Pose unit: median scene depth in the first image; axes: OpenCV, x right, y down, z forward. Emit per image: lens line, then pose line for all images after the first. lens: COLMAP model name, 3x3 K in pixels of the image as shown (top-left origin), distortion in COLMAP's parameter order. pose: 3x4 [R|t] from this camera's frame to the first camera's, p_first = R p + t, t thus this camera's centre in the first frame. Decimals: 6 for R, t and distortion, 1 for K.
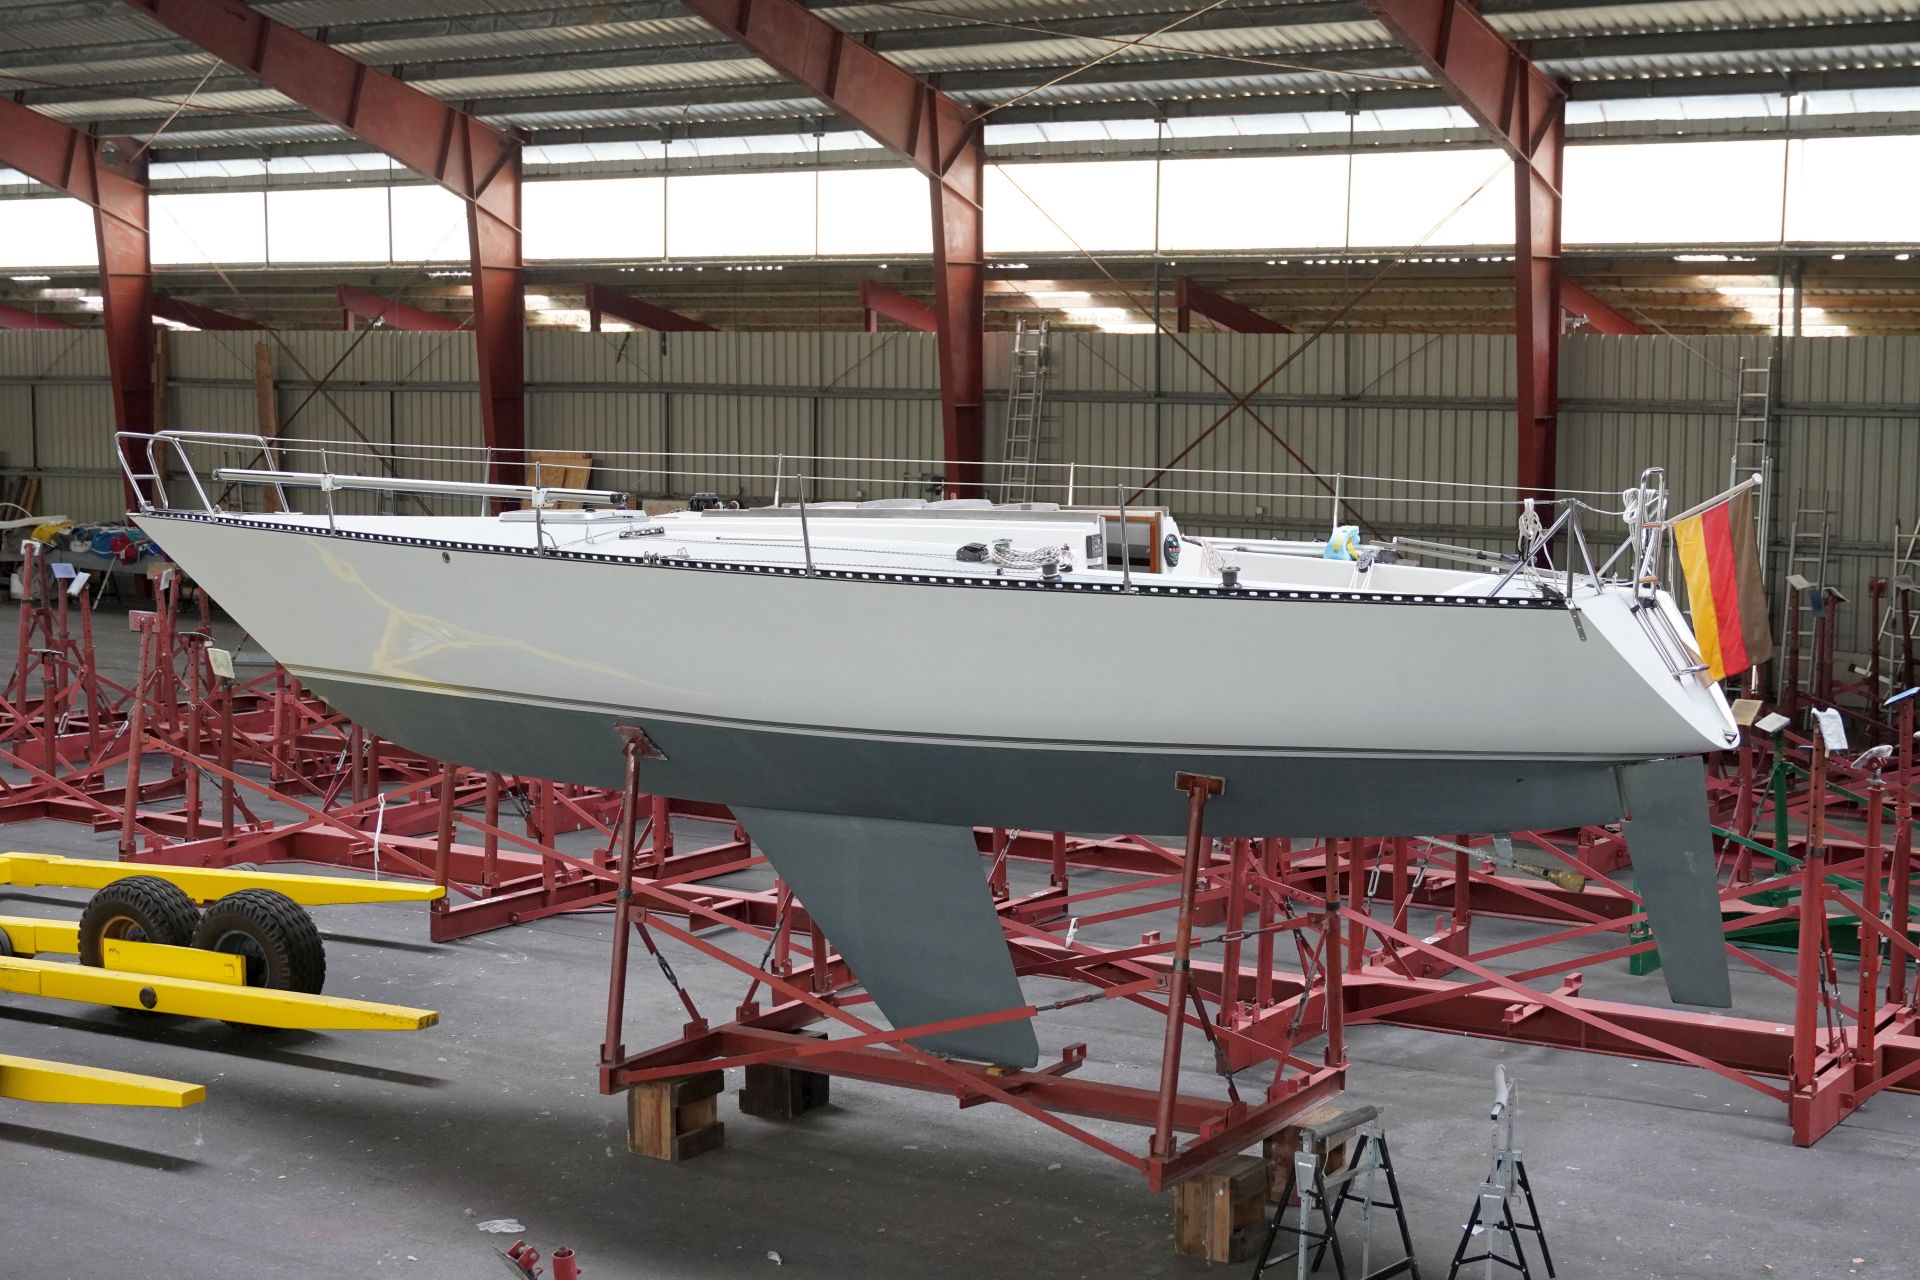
lens RADIAL K [[2960.1, 0, 960.0], [0, 2960.1, 640.0], [0, 0, 1]] dist [-0.024581, 0.023032]
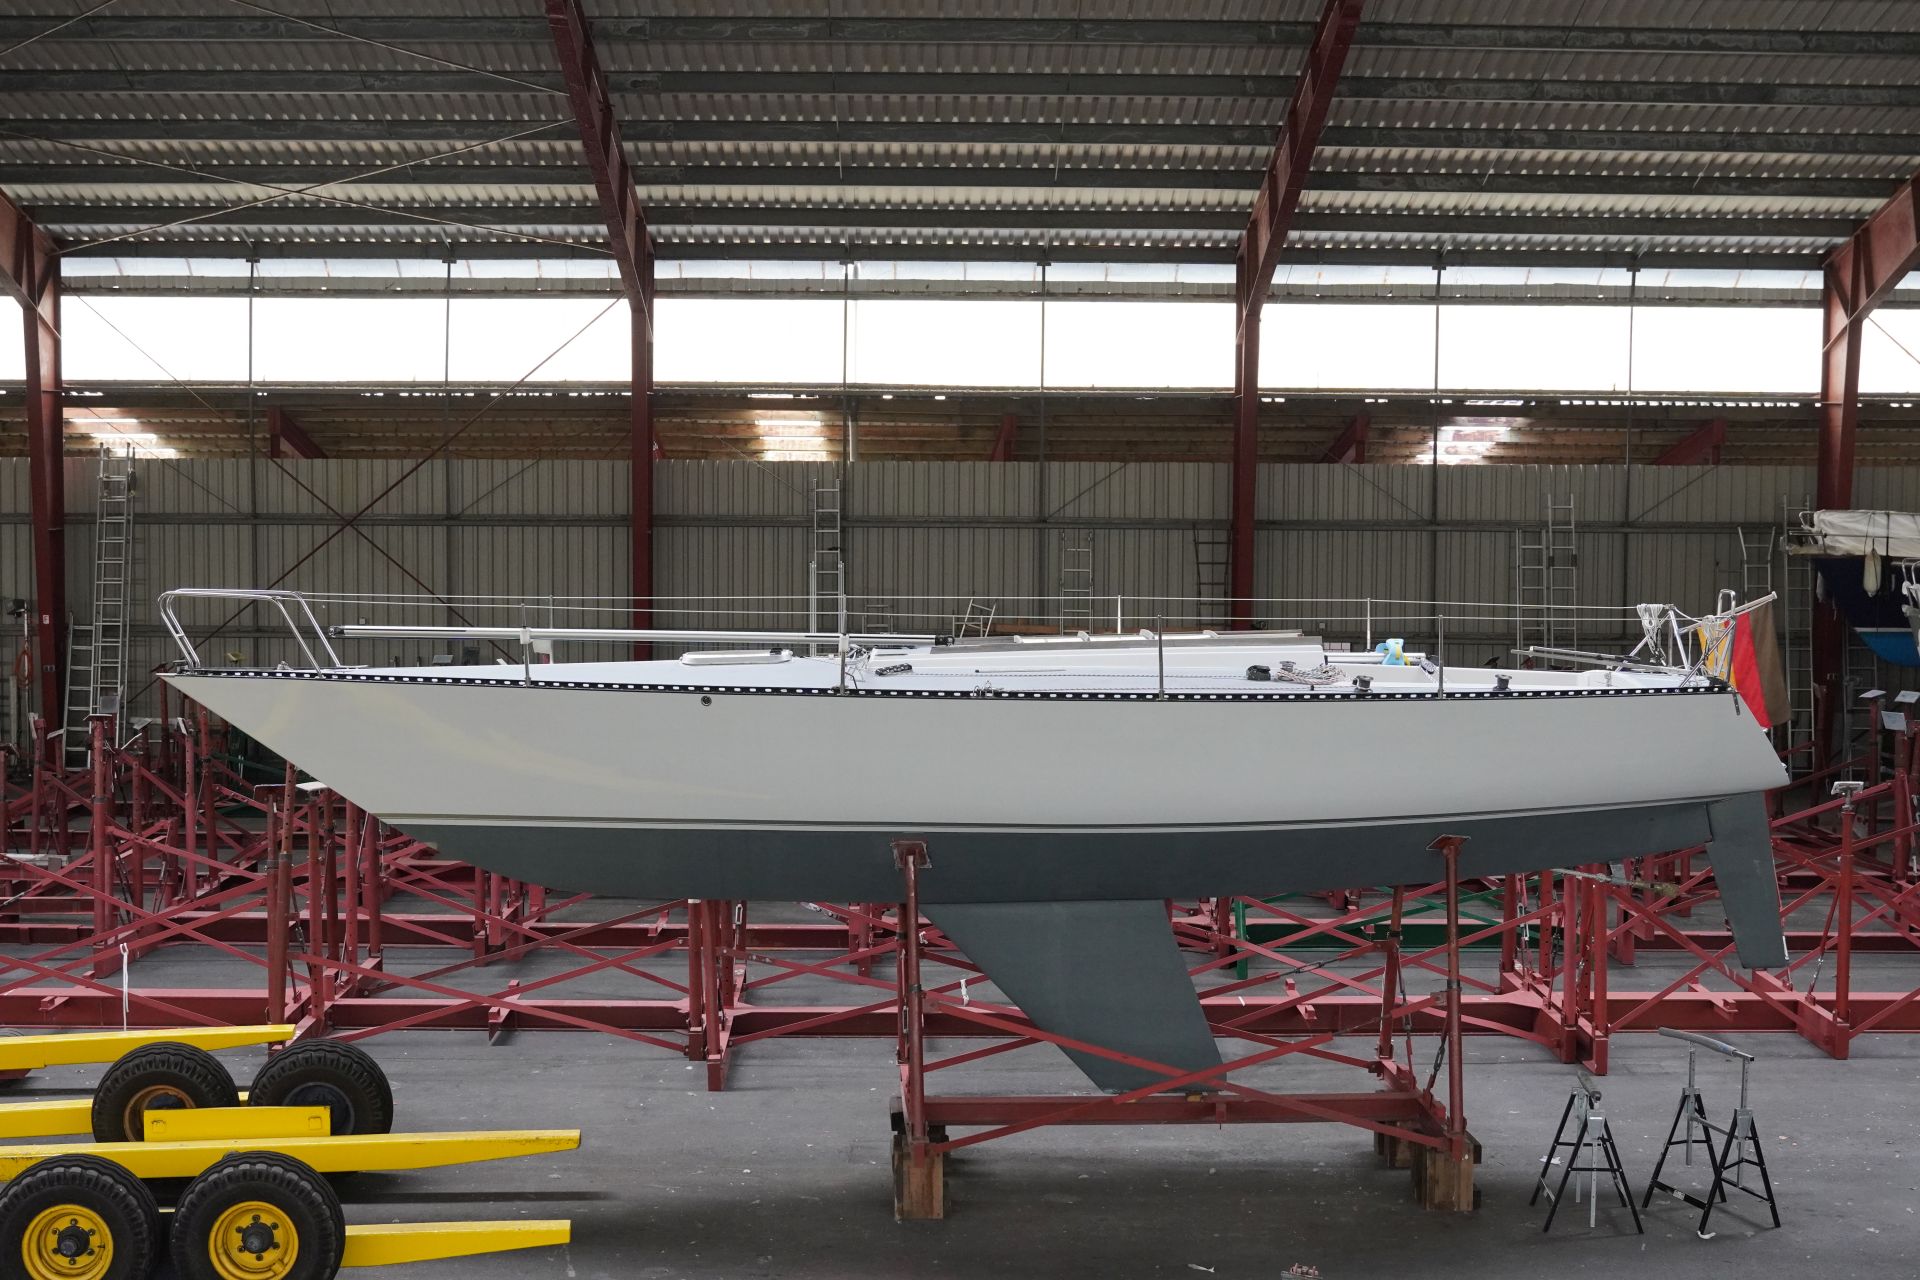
lens RADIAL K [[2717.0, 0, 960.0], [0, 2717.0, 640.0], [0, 0, 1]] dist [-0.030822, -0.024421]
pose [[0.827710, -0.040550, 0.559689, -0.306846], [0.055702, 0.998397, -0.010041, -0.016367], [-0.558385, 0.039487, 0.828642, 0.057494]]
